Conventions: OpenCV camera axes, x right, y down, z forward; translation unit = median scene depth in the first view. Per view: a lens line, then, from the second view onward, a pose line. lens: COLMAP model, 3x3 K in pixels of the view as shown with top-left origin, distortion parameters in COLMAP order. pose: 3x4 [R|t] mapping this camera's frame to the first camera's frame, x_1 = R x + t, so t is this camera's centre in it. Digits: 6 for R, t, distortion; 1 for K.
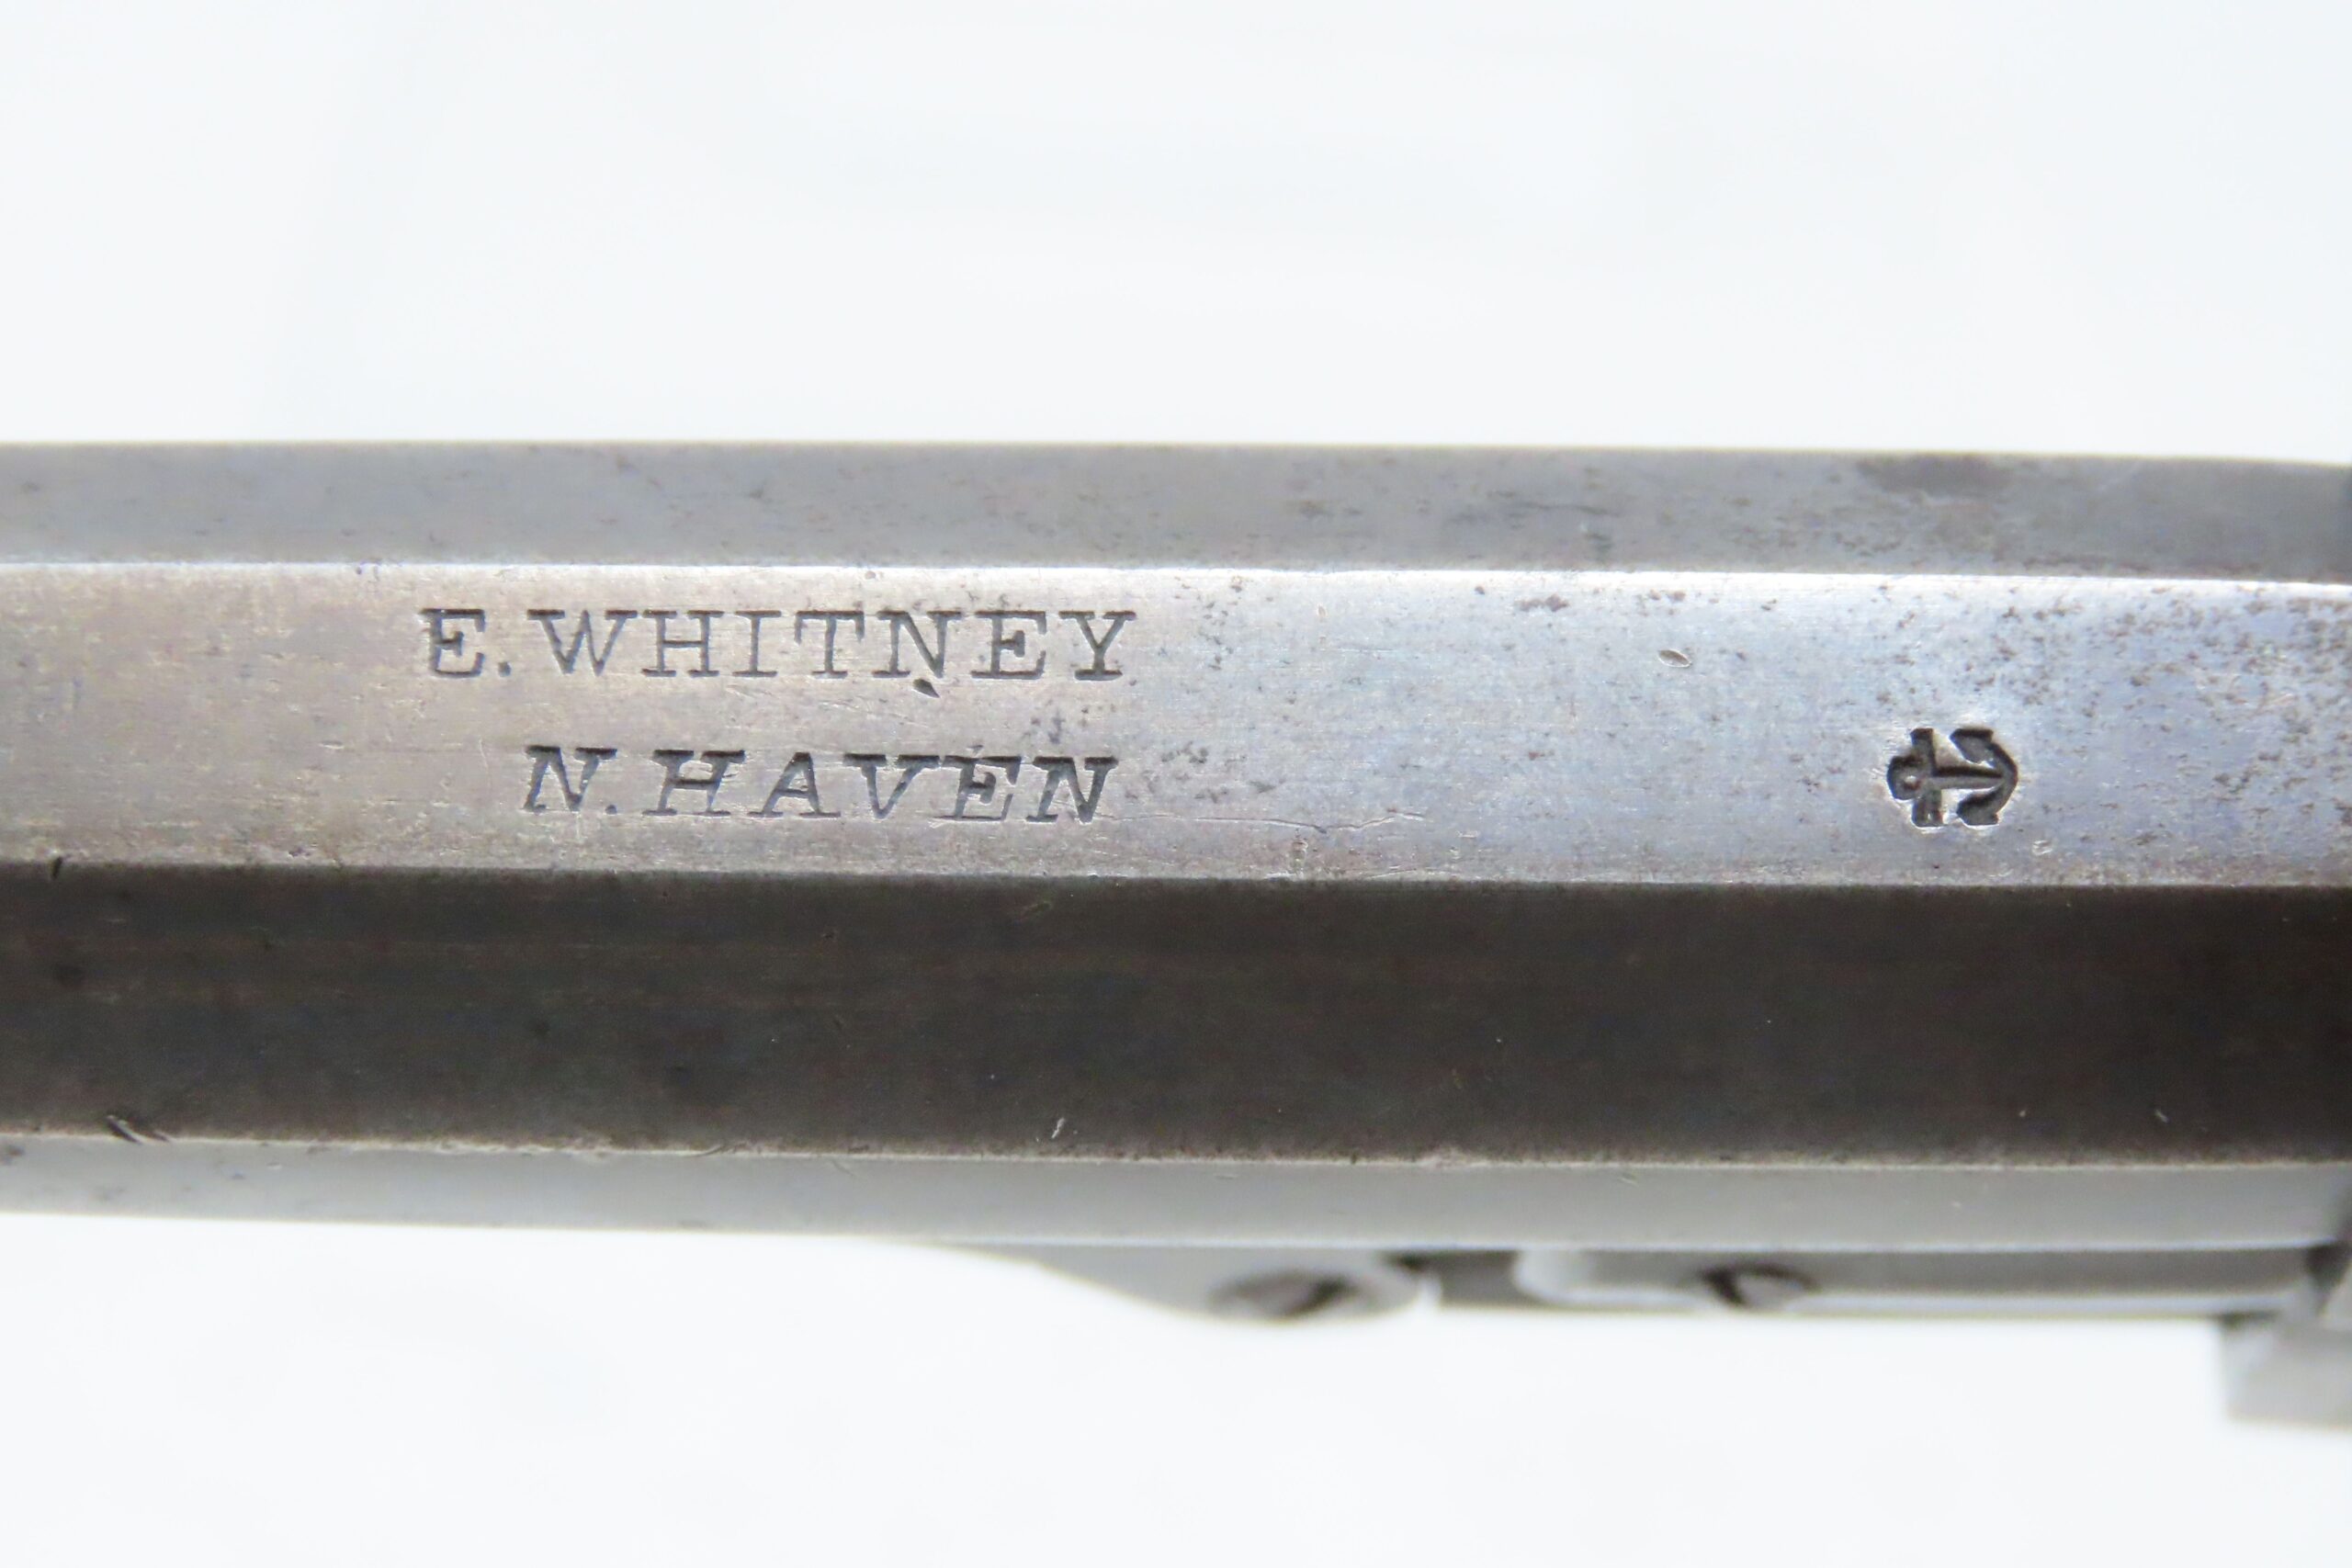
lens RADIAL K [[2000.9, 0, 1176.1], [0, 2000.9, 791.7], [0, 0, 1]] dist [-0.014666, -0.003555]
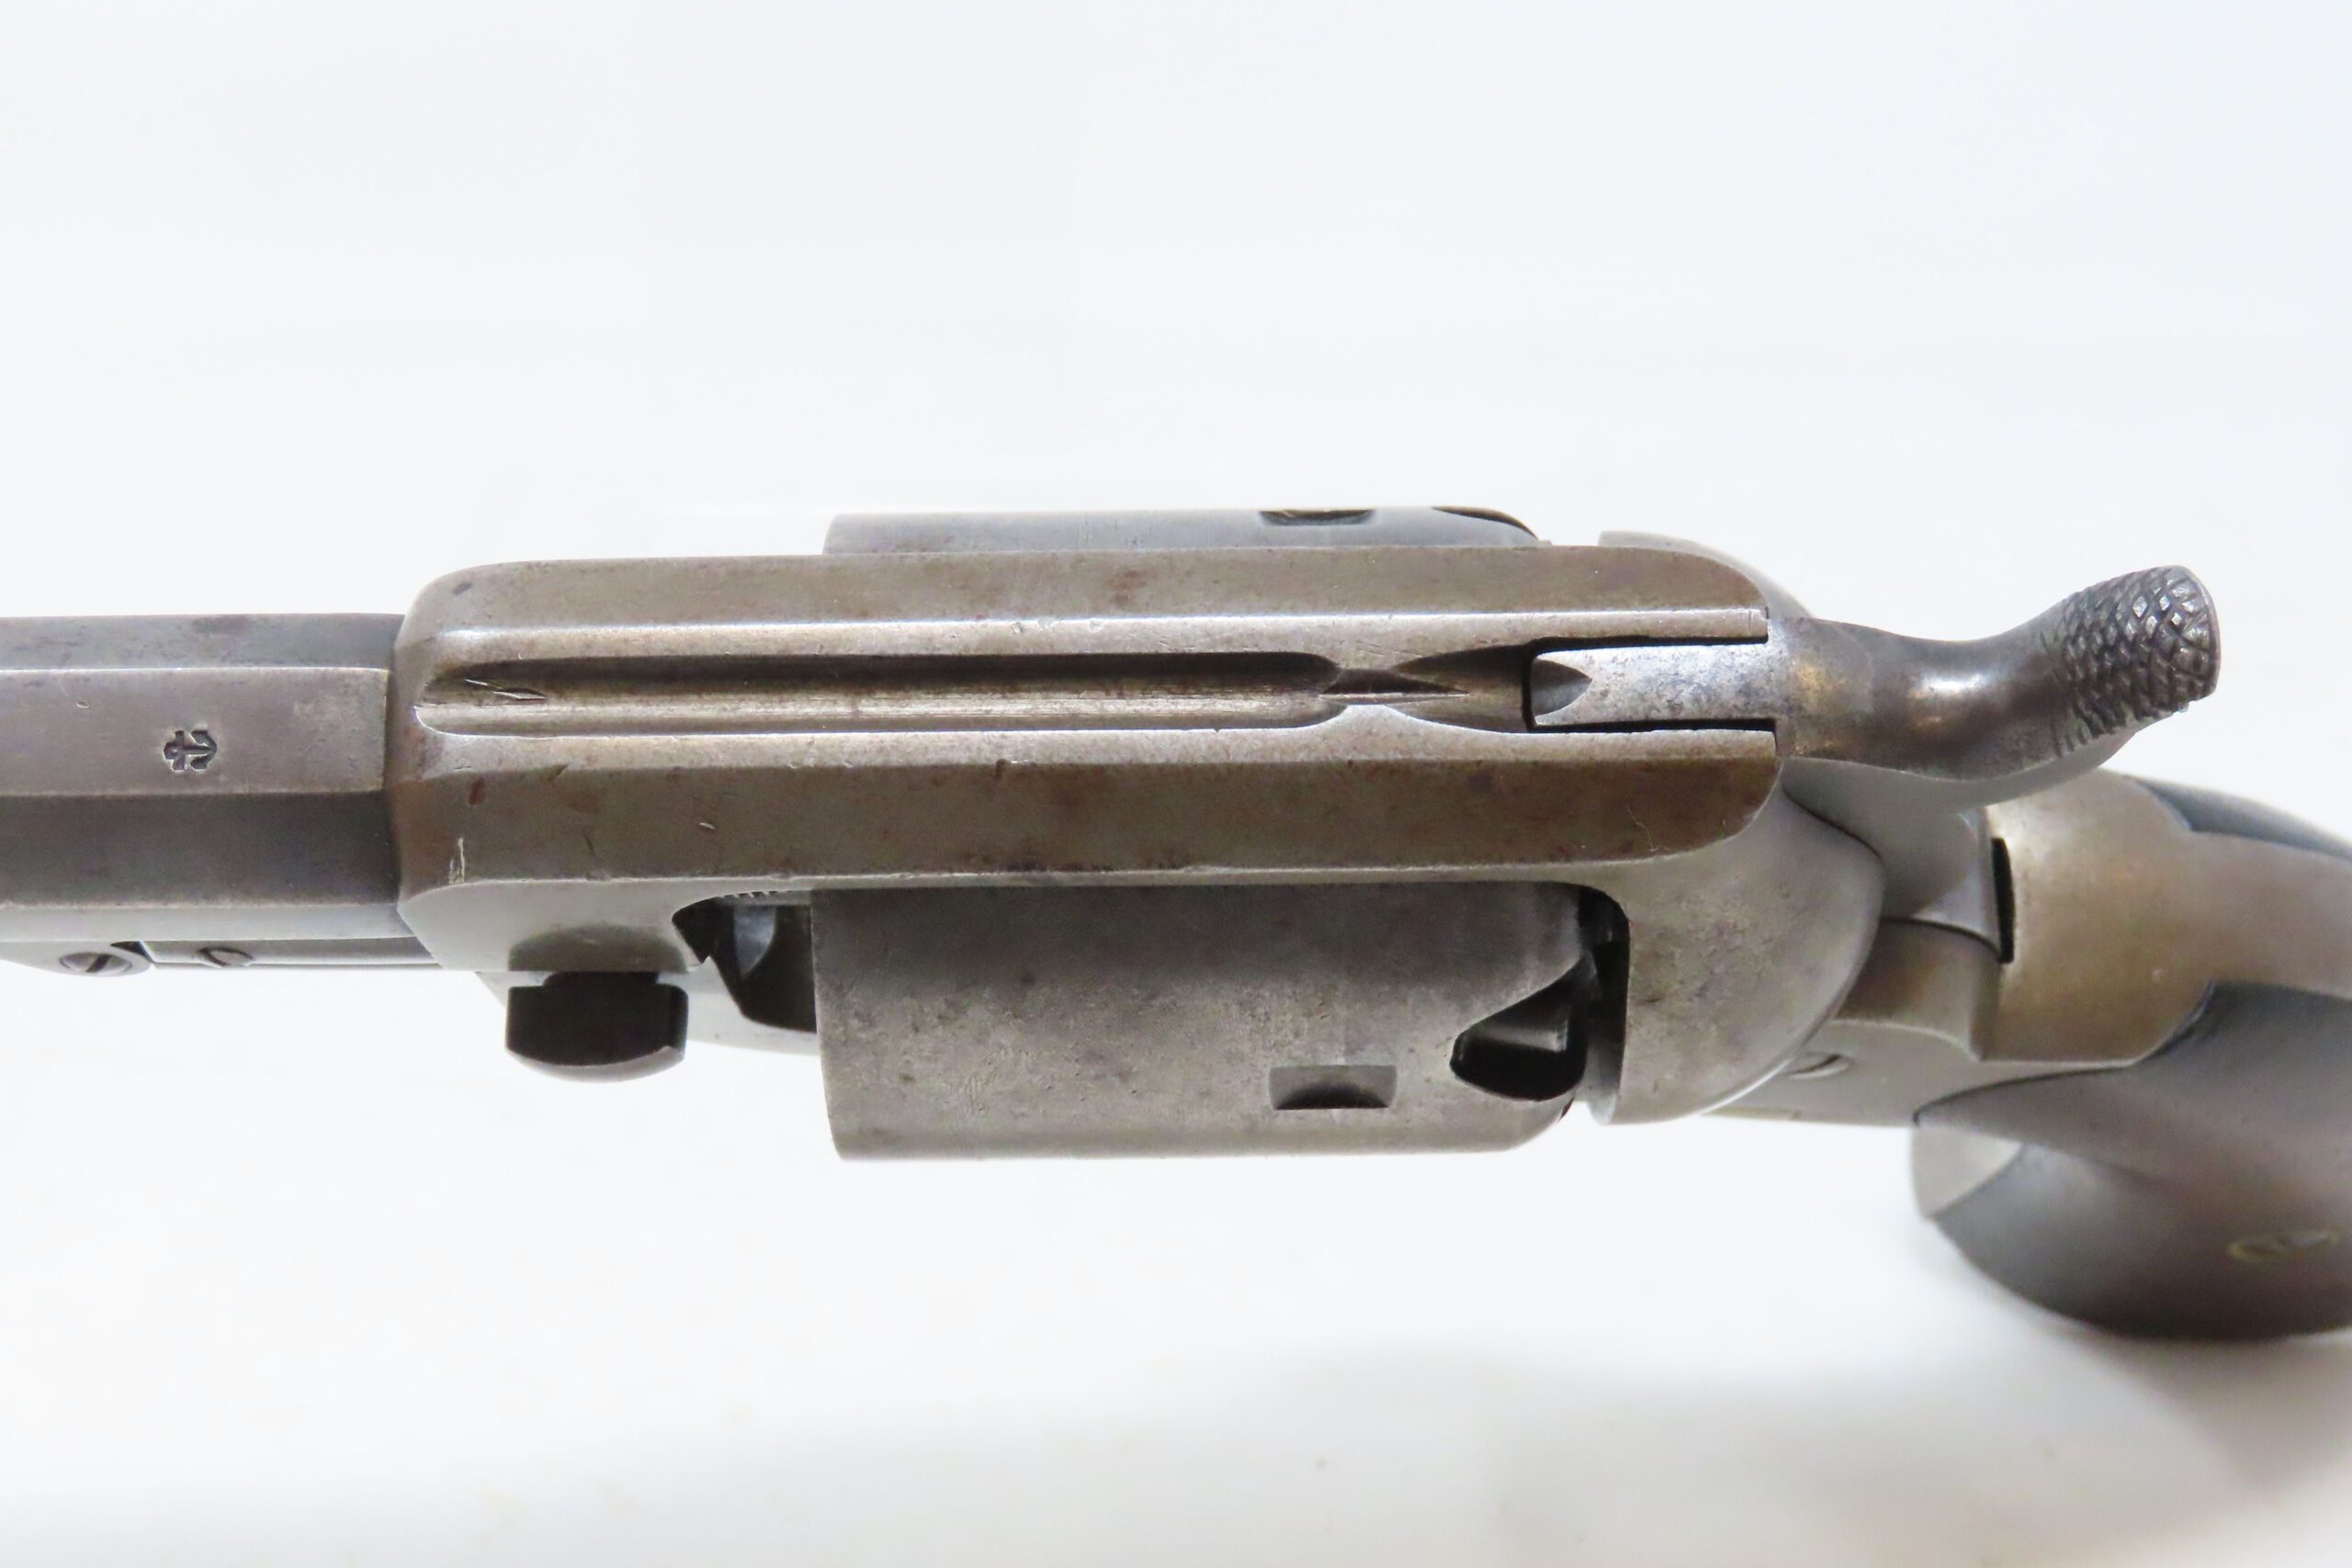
lens RADIAL K [[1027.2, 0, 1175.4], [0, 1027.2, 768.5], [0, 0, 1]] dist [-0.000050, -0.000089]
pose [[0.999438, -0.017724, -0.028446, 1.643817], [0.018984, 0.998823, 0.044645, -0.017905], [0.027621, -0.045160, 0.998598, -0.242389]]
